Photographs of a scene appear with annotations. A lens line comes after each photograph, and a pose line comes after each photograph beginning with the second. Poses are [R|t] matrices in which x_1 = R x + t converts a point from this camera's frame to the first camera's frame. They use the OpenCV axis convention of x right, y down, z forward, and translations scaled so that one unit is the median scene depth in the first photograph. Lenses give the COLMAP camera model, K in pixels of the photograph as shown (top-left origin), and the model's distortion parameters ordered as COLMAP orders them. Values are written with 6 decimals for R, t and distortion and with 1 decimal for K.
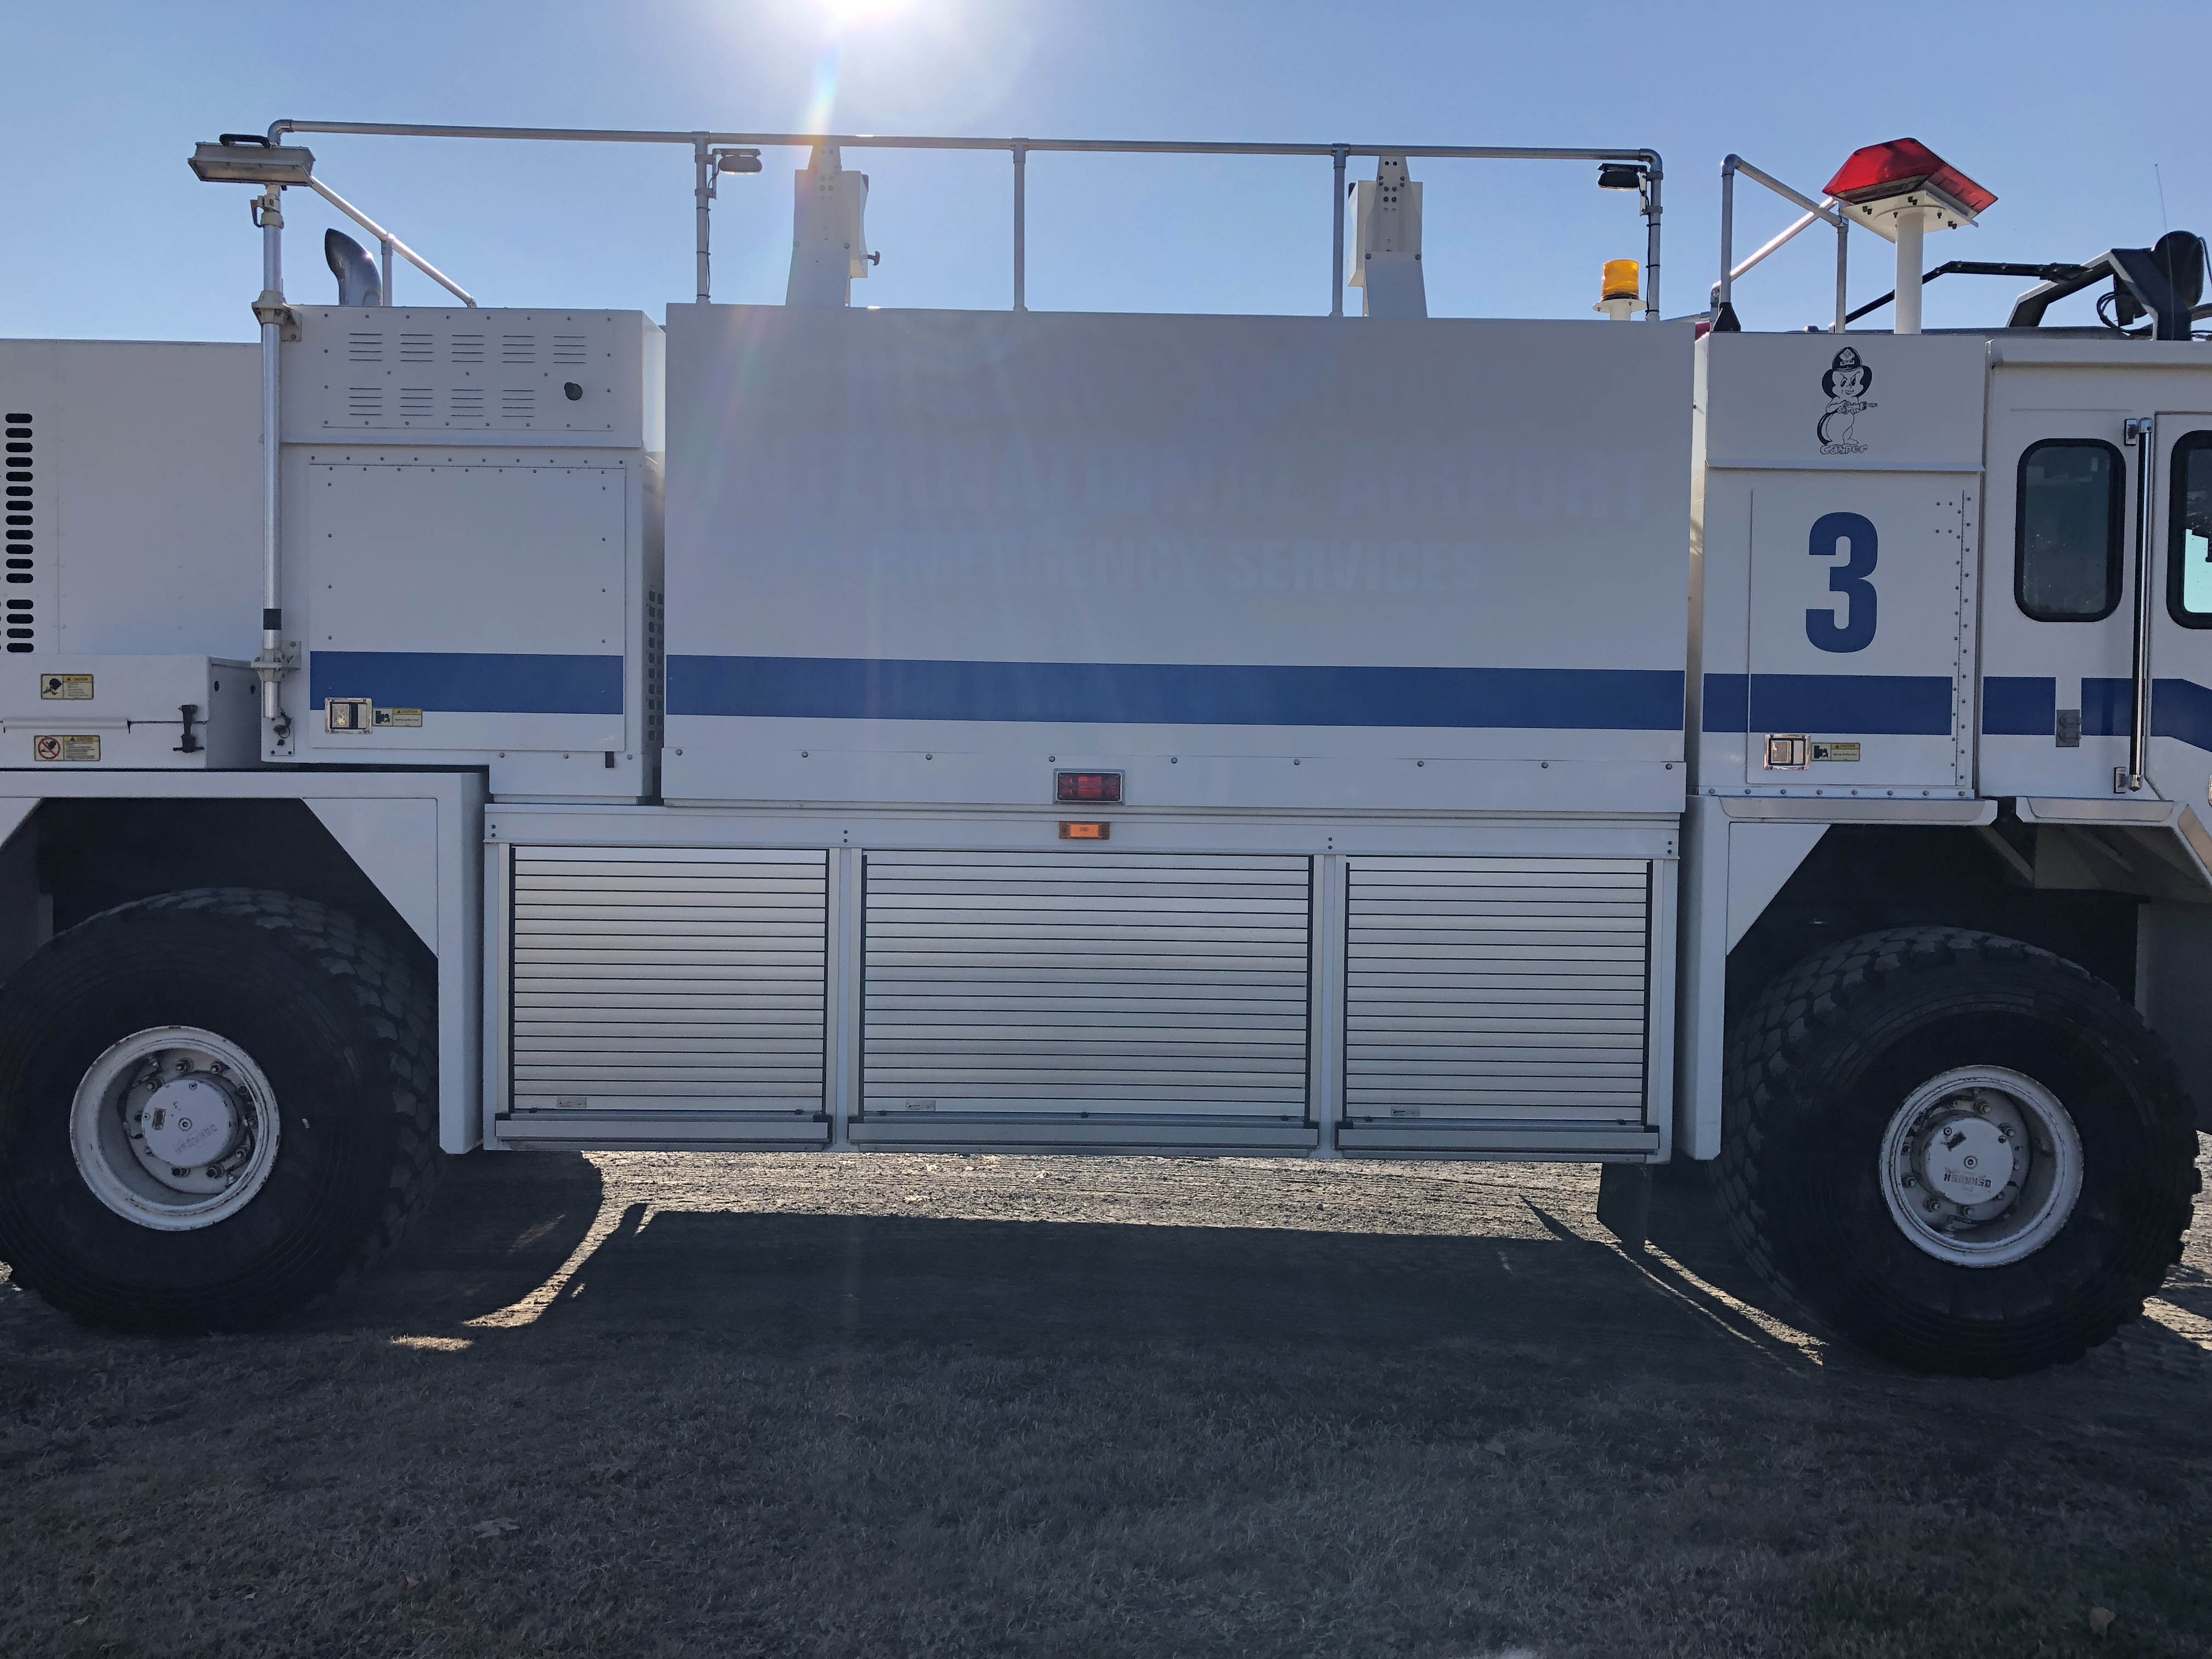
lens RADIAL K [[1740.5, 0, 1170.3], [0, 1740.5, 827.7], [0, 0, 1]] dist [0.158673, -0.125474]
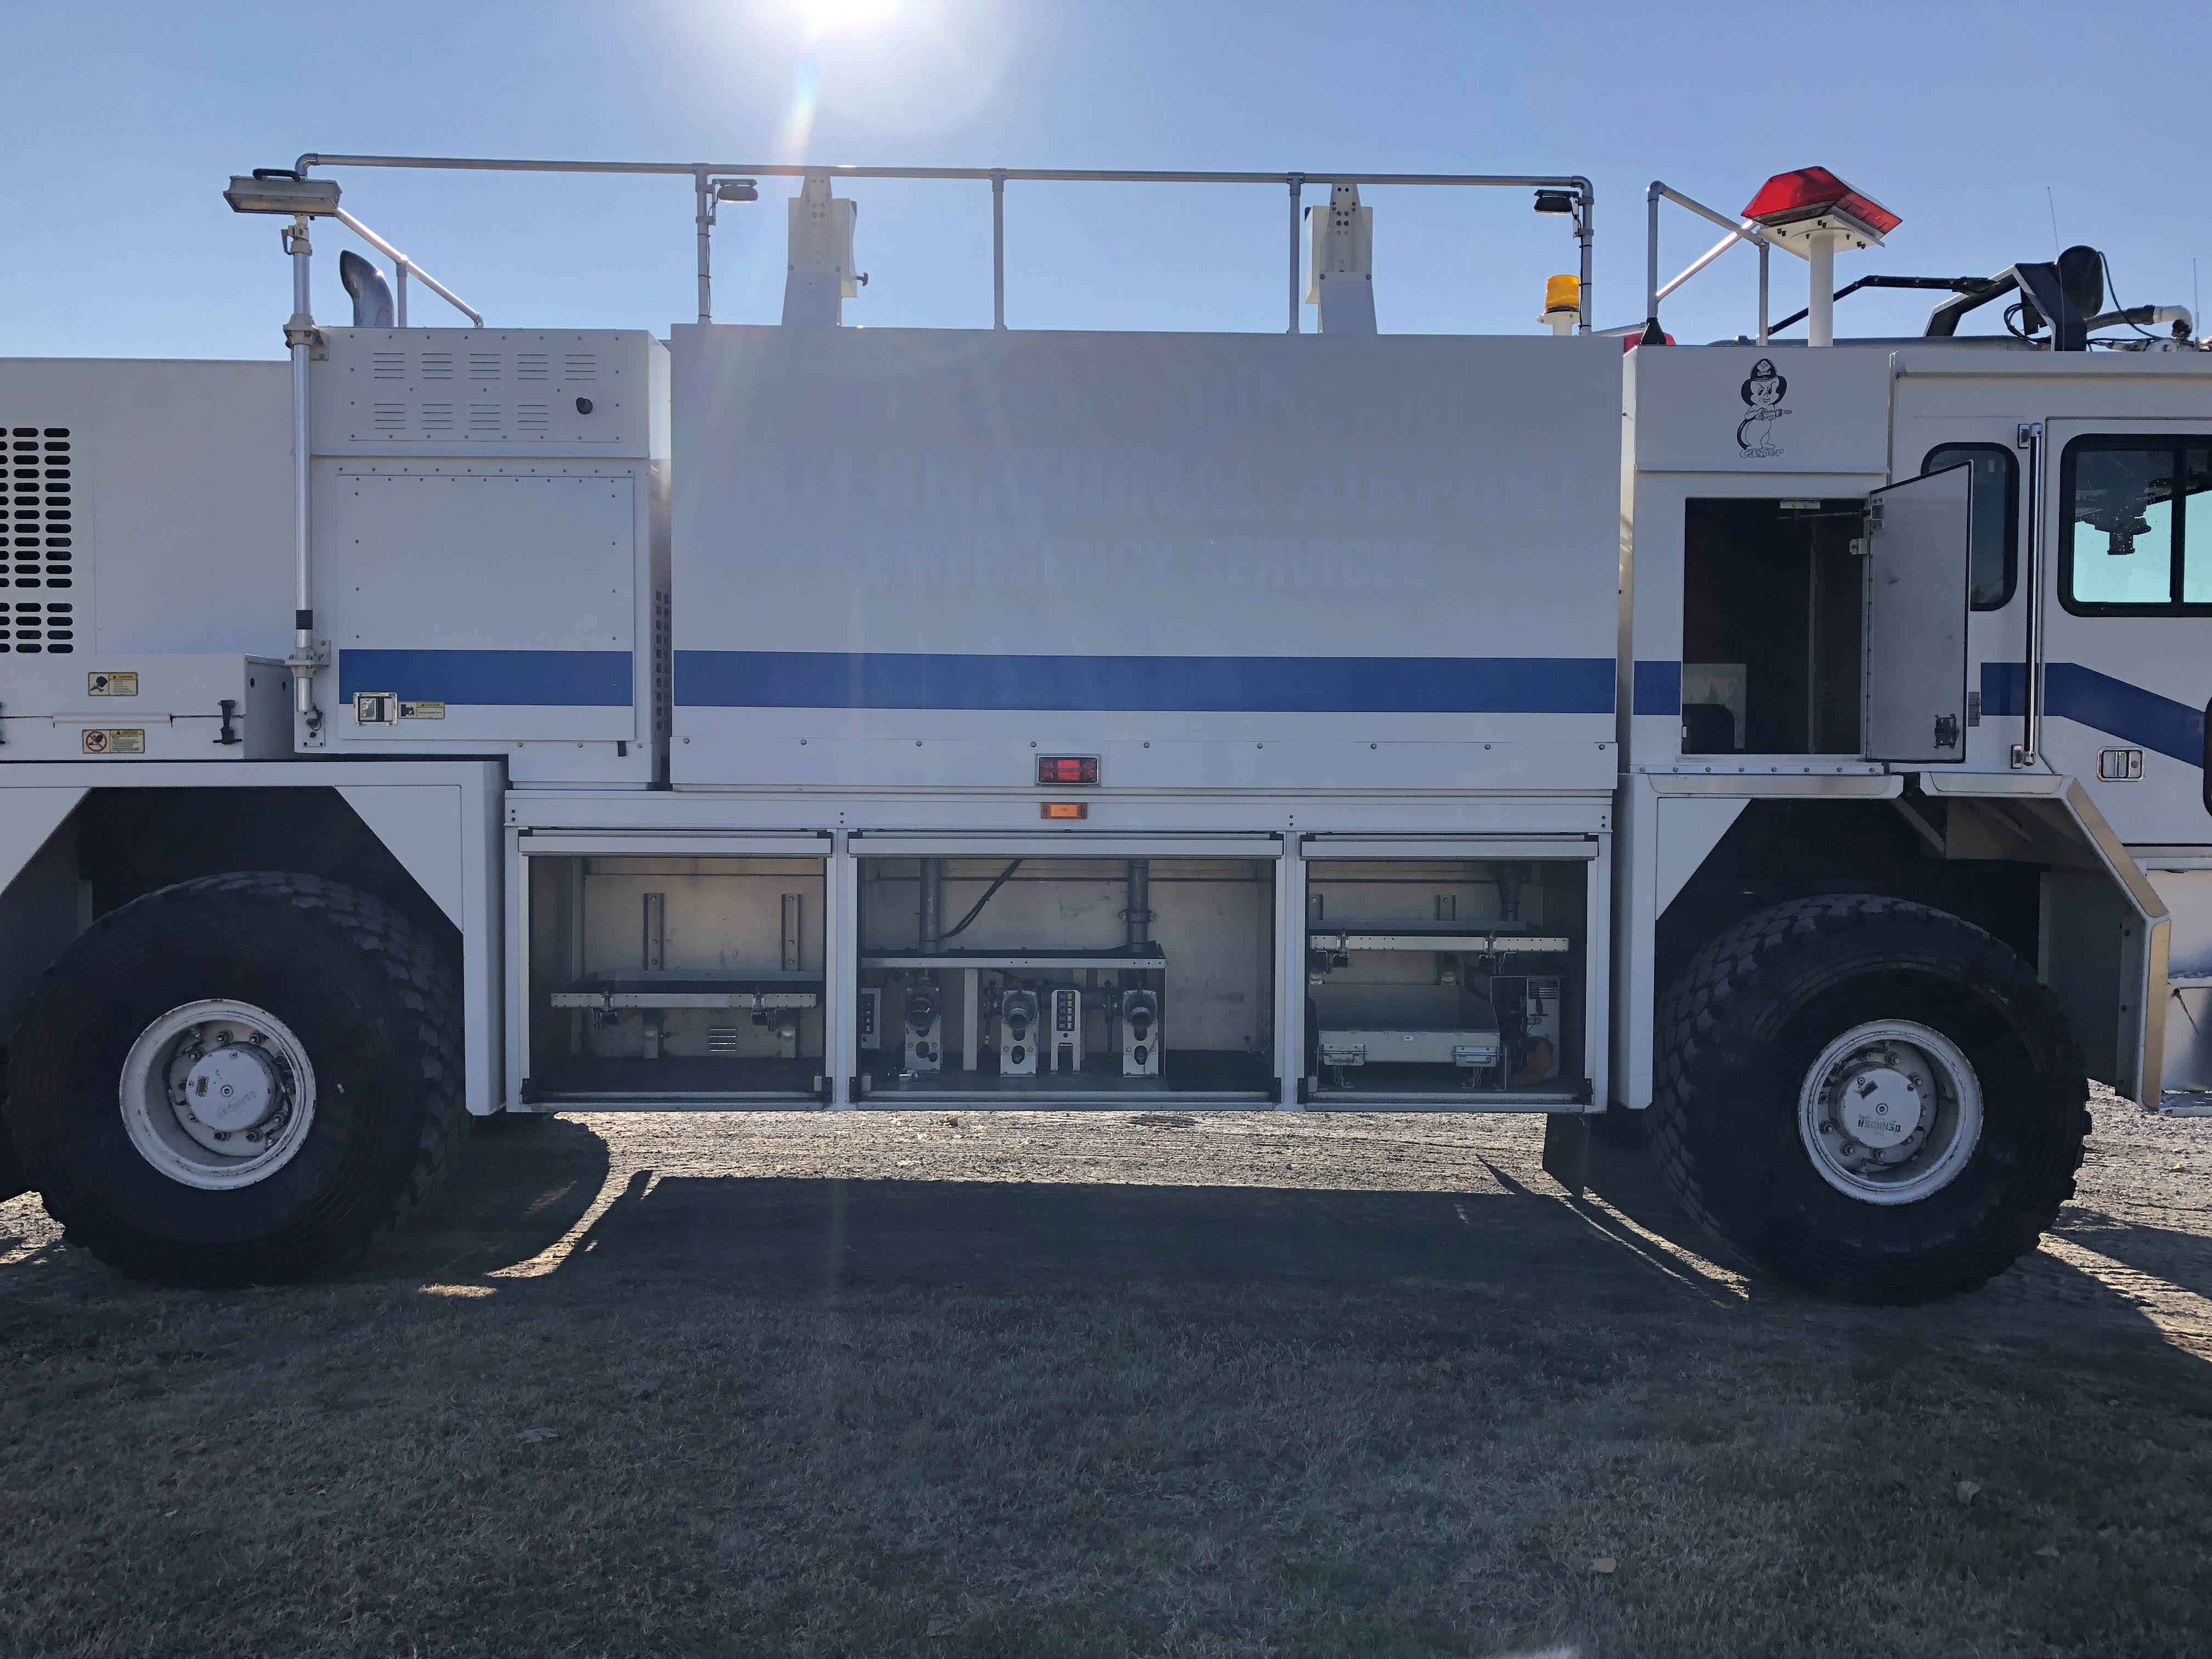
lens RADIAL K [[1740.5, 0, 1170.3], [0, 1740.5, 827.7], [0, 0, 1]] dist [0.158673, -0.125474]
pose [[0.999905, -0.008372, 0.010985, 0.004608], [0.008358, 0.999964, 0.001303, 0.011111], [-0.010996, -0.001211, 0.999939, -0.077346]]
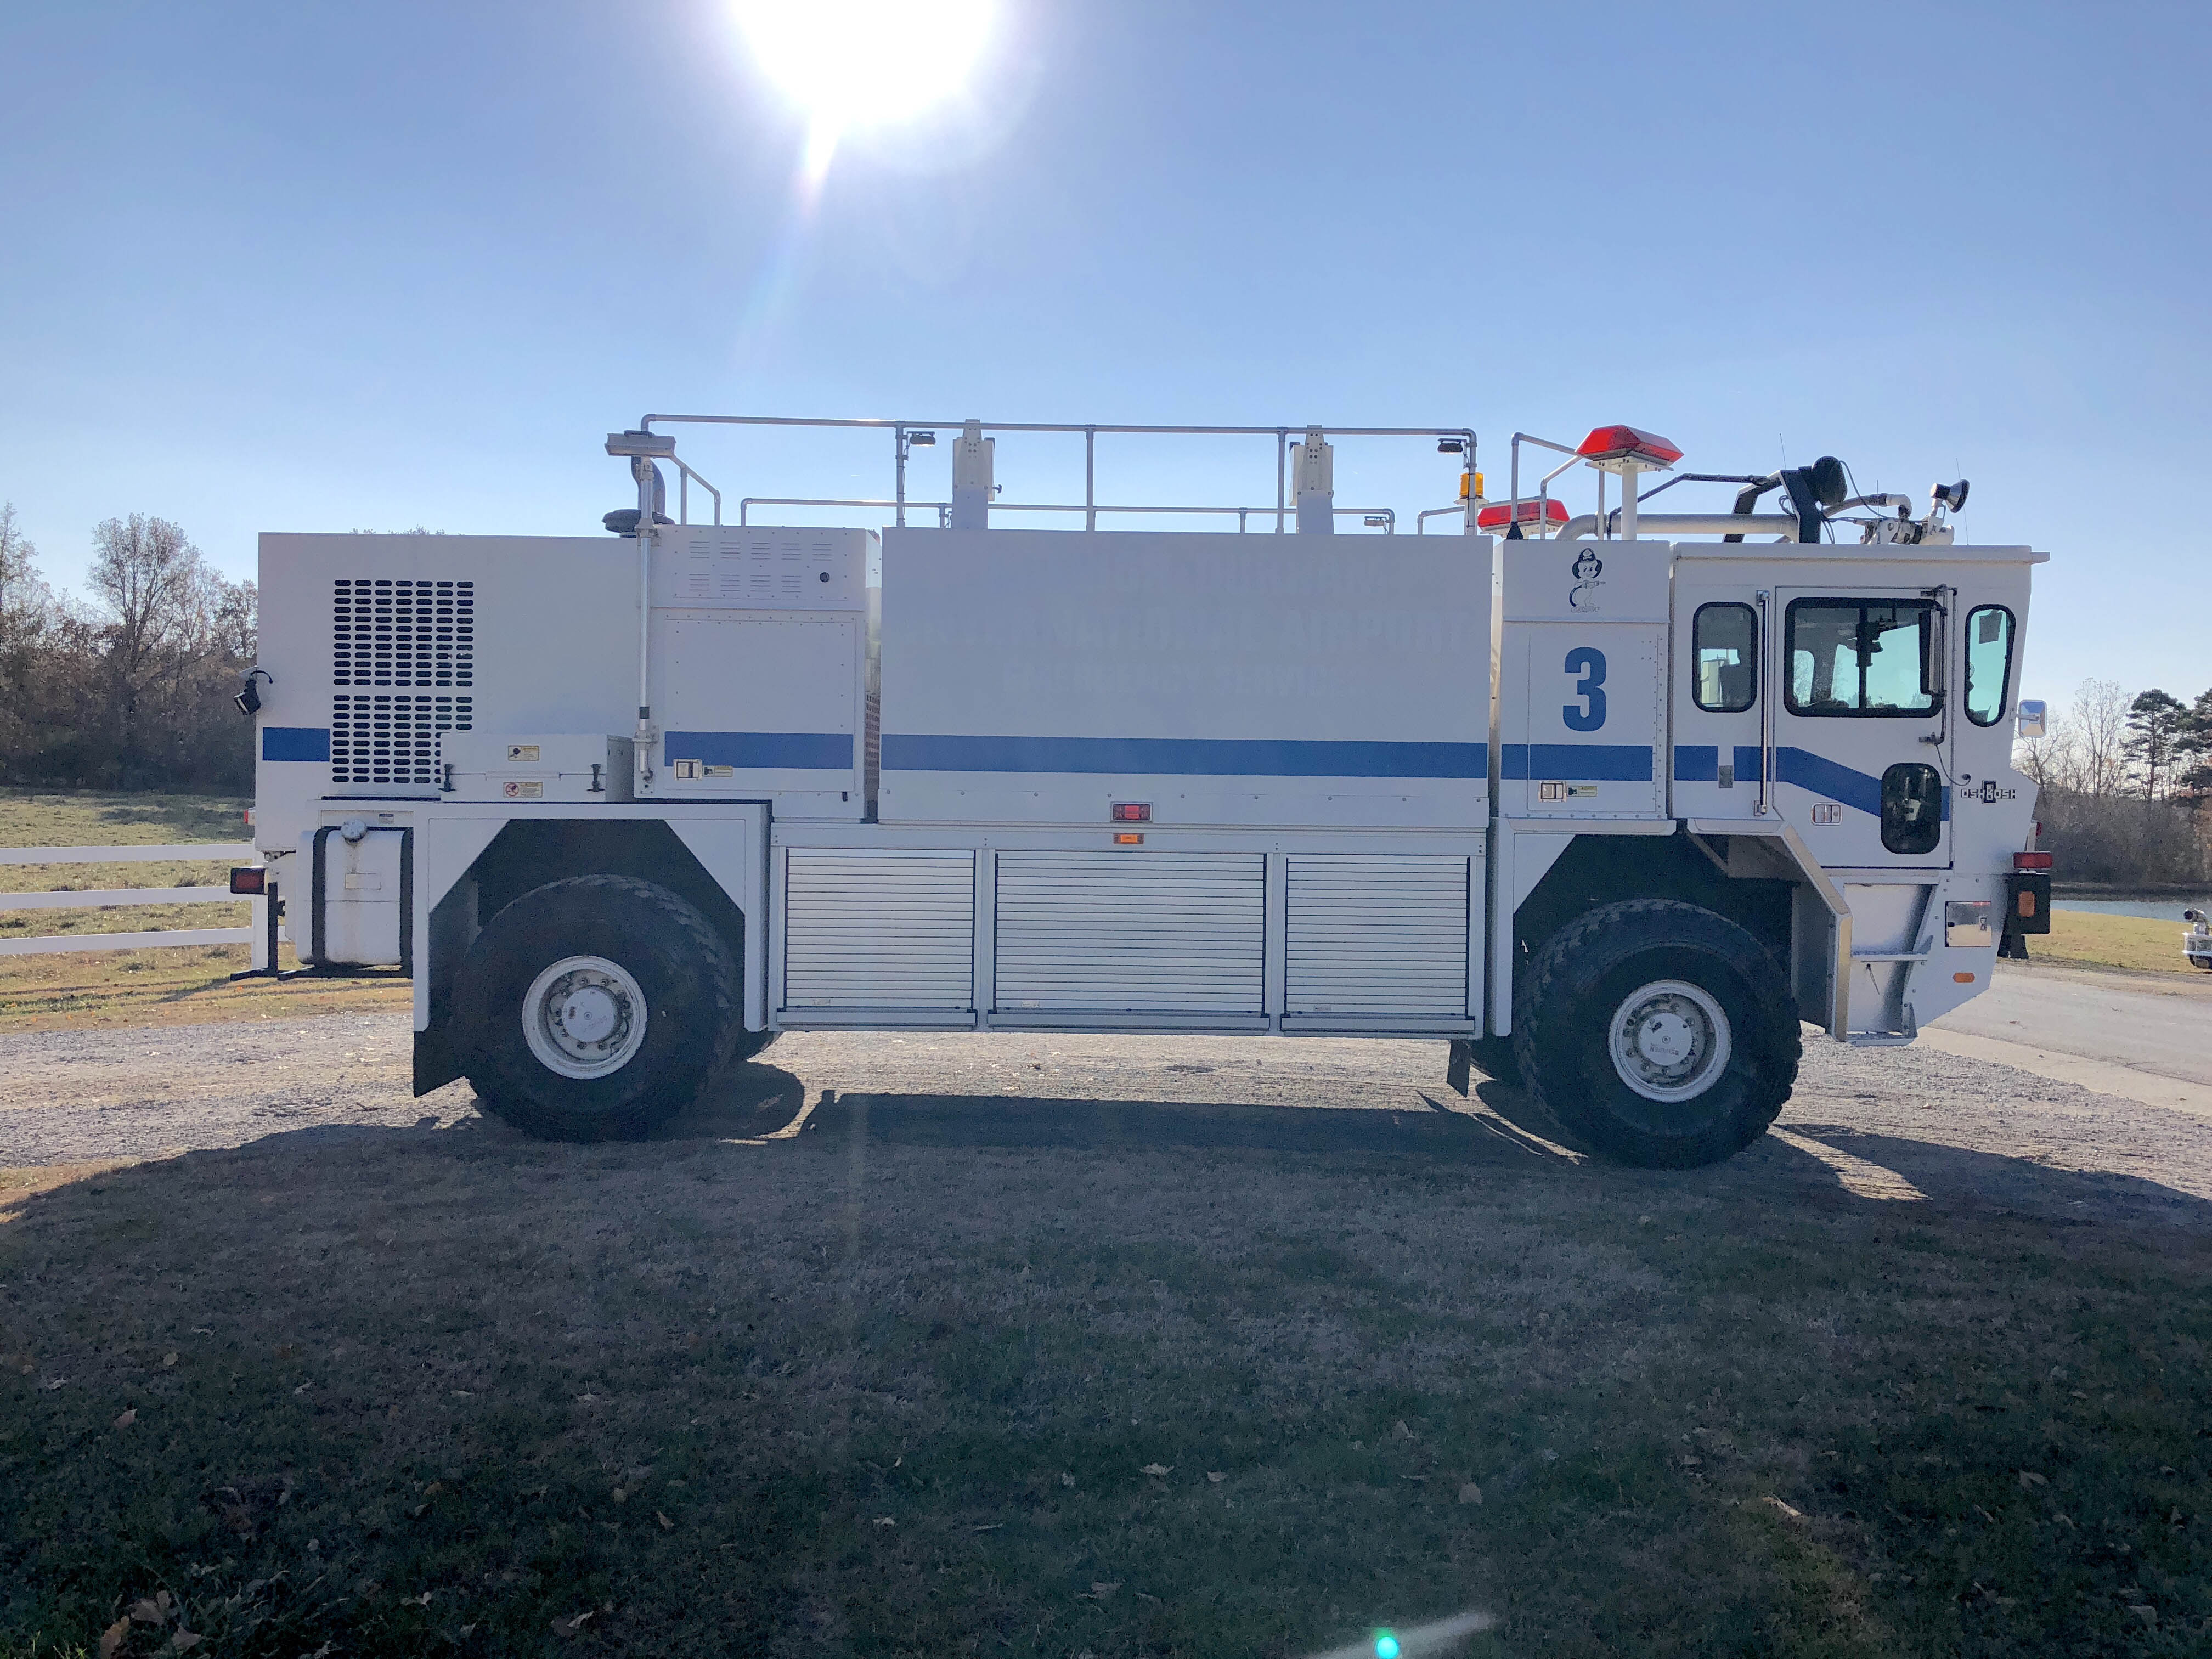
lens RADIAL K [[1740.5, 0, 1170.3], [0, 1740.5, 827.7], [0, 0, 1]] dist [0.158673, -0.125474]
pose [[0.999997, -0.000311, -0.002616, -0.005188], [0.000266, 0.999854, -0.017079, 0.019307], [0.002621, 0.017079, 0.999851, -0.639031]]
